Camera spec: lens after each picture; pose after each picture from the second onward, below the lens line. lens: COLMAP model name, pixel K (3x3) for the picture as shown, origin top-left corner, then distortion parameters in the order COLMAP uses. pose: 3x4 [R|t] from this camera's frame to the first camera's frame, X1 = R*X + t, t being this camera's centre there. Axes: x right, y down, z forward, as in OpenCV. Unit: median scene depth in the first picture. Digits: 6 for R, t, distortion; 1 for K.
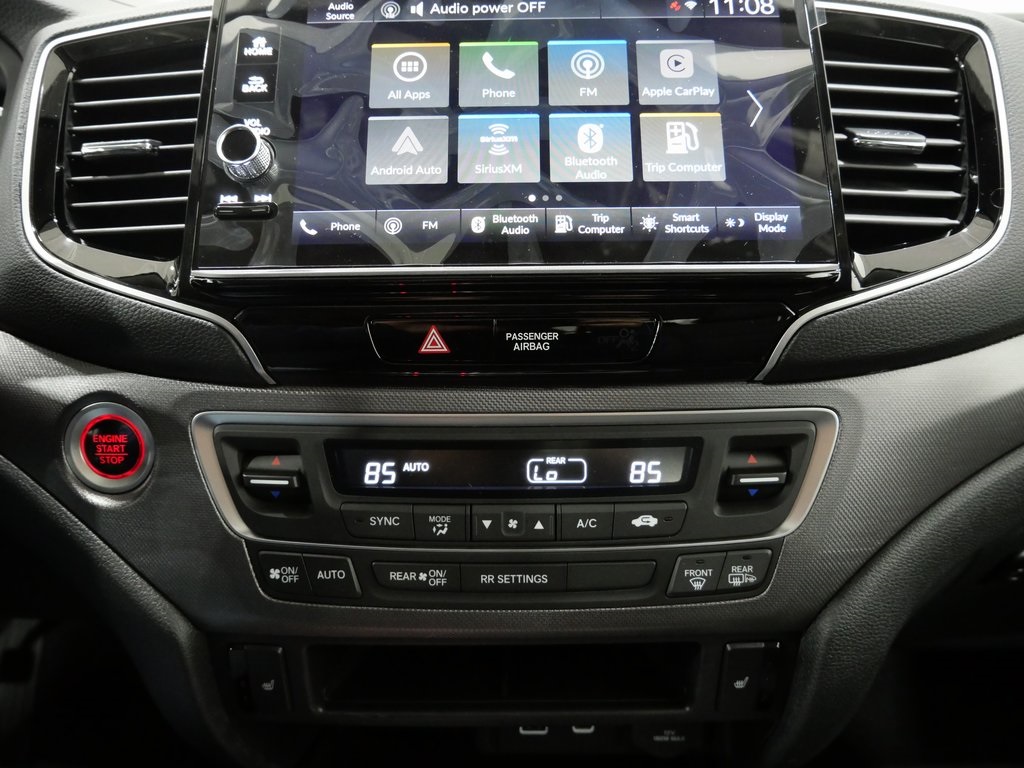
lens RADIAL K [[707.4, 0, 512.0], [0, 707.4, 384.0], [0, 0, 1]] dist [-0.049093, 0.001145]
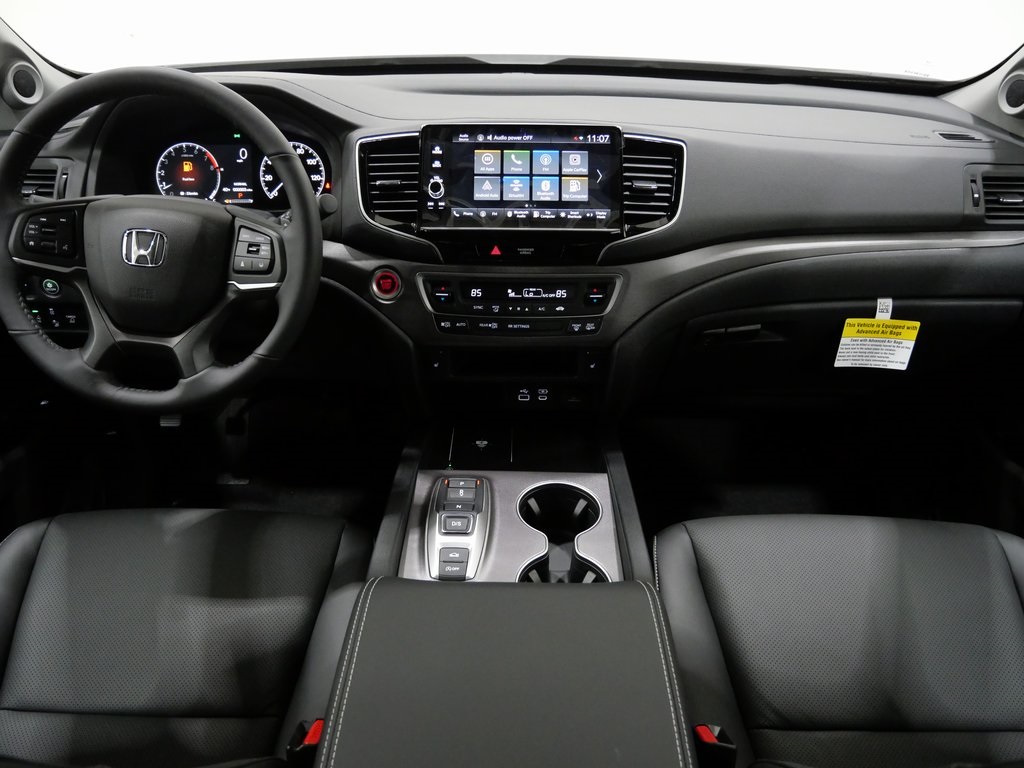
lens RADIAL K [[733.2, 0, 512.0], [0, 733.2, 384.0], [0, 0, 1]] dist [-0.060993, -0.000467]
pose [[0.999850, 0.016889, 0.003881, -0.035880], [-0.017264, 0.990167, 0.138824, 0.075747], [-0.001498, -0.138870, 0.990310, -2.326838]]
